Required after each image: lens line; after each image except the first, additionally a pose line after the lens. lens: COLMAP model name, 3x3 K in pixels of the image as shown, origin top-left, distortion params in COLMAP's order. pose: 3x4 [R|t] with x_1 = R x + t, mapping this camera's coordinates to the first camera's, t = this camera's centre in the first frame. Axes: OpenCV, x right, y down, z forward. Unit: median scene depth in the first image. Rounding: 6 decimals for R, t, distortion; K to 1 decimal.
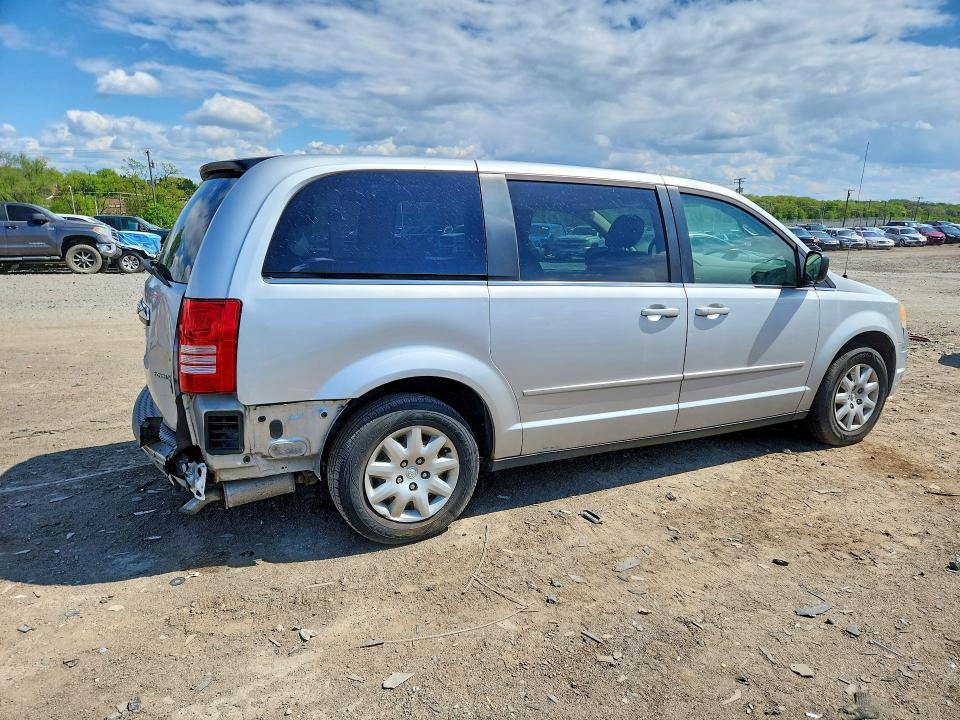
lens RADIAL K [[698.2, 0, 484.2], [0, 698.2, 360.9], [0, 0, 1]] dist [0.006505, -0.006260]
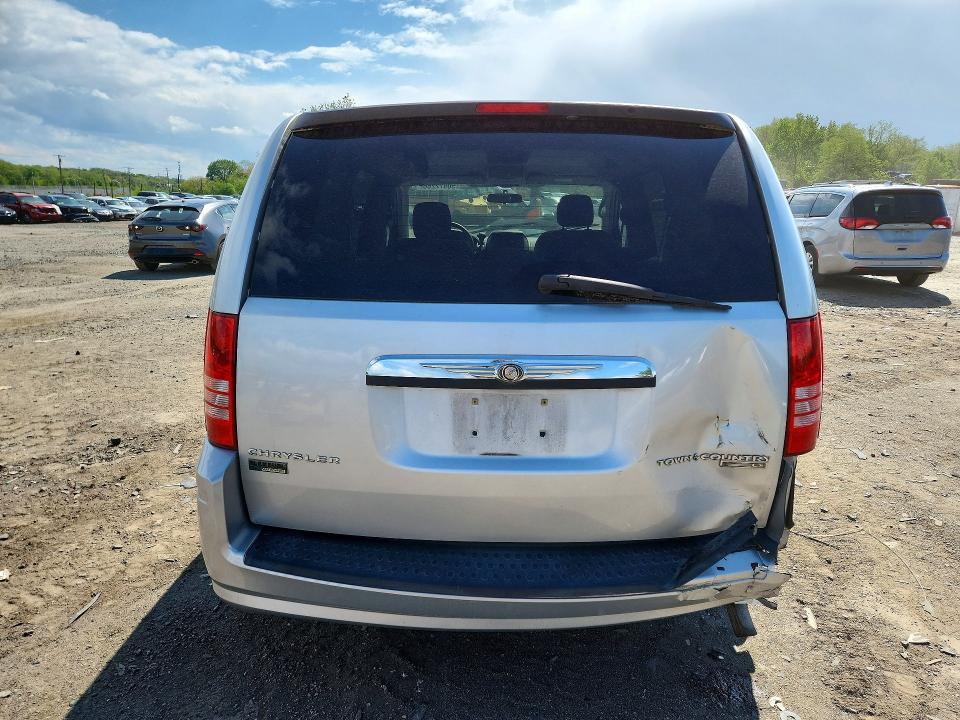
lens RADIAL K [[698.2, 0, 484.2], [0, 698.2, 360.9], [0, 0, 1]] dist [0.006505, -0.006260]
pose [[0.426544, -0.192358, 0.883775, -0.100277], [0.152710, 0.978411, 0.139253, -0.016489], [-0.891482, 0.075564, 0.446710, 0.083212]]
